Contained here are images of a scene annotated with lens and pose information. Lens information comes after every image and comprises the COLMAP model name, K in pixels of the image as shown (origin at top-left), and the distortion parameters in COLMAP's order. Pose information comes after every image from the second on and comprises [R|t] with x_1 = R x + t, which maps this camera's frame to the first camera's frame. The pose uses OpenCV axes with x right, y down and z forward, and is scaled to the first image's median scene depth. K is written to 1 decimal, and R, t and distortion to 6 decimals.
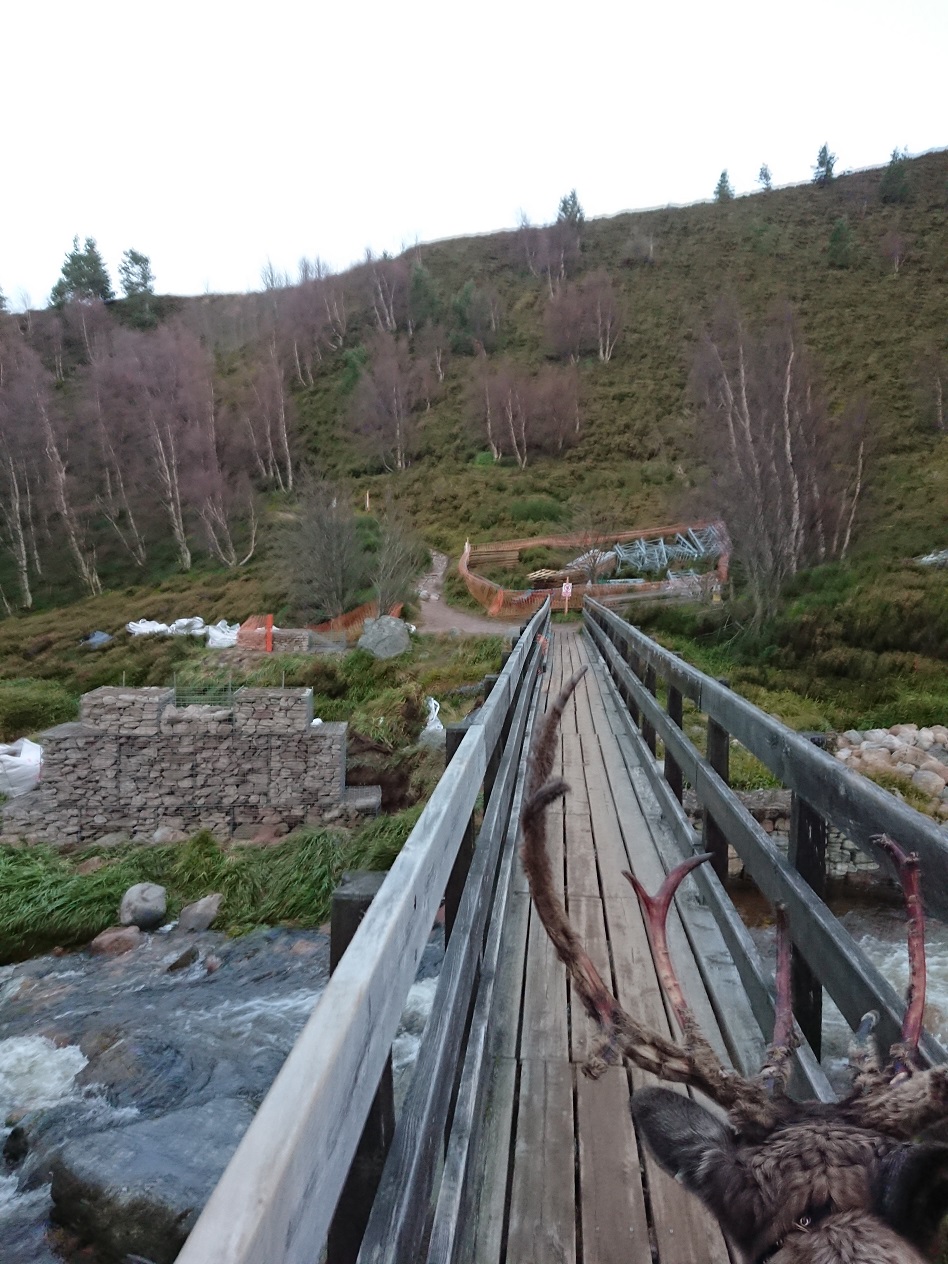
lens RADIAL K [[907.1, 0, 478.5], [0, 907.1, 623.2], [0, 0, 1]] dist [0.181716, -0.283887]
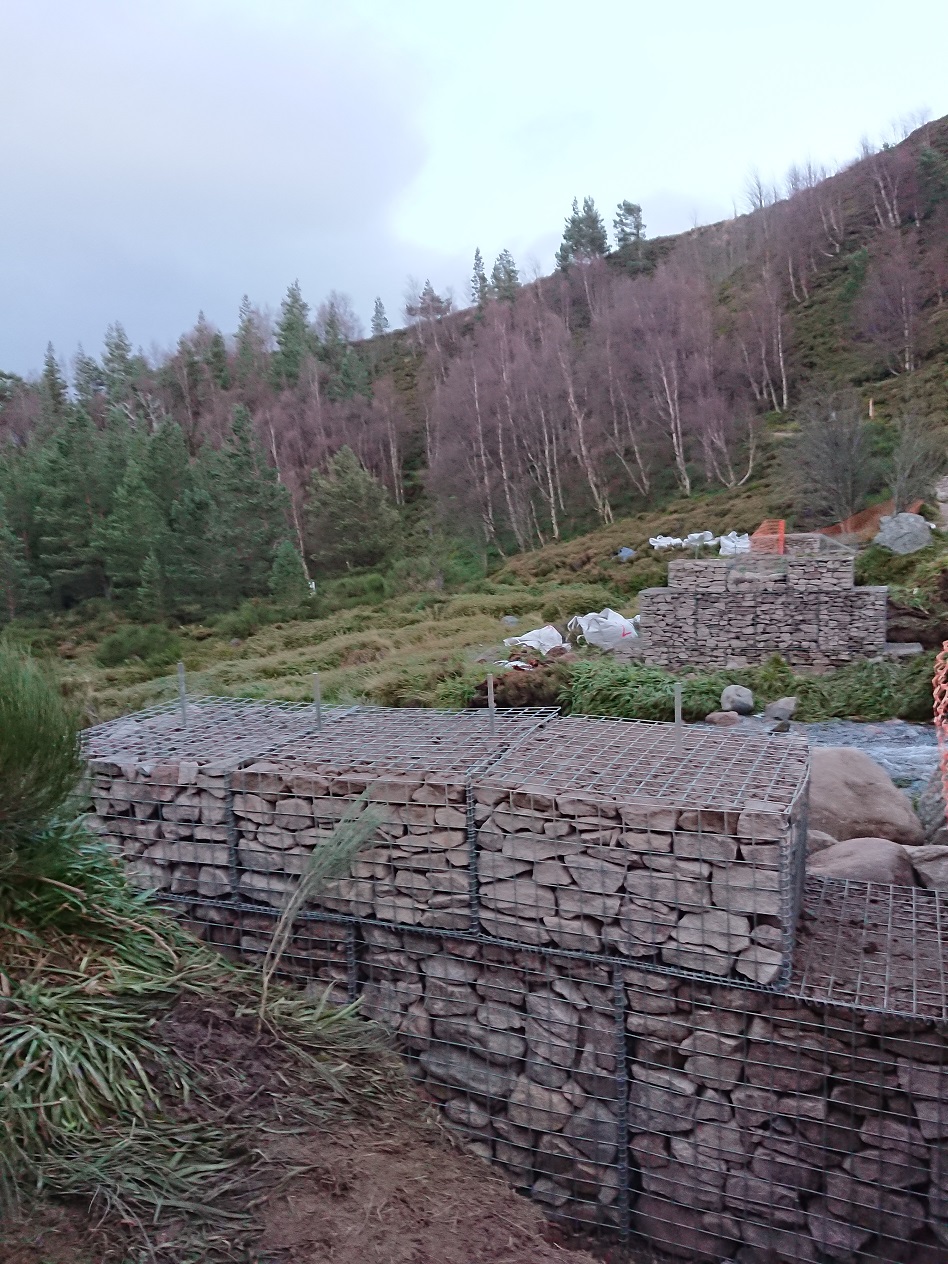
lens RADIAL K [[907.1, 0, 478.5], [0, 907.1, 623.2], [0, 0, 1]] dist [0.181716, -0.283887]
pose [[0.875624, 0.003226, -0.482983, -0.013647], [0.029256, 0.997787, 0.059704, 0.032103], [0.482107, -0.066408, 0.873592, -0.113854]]
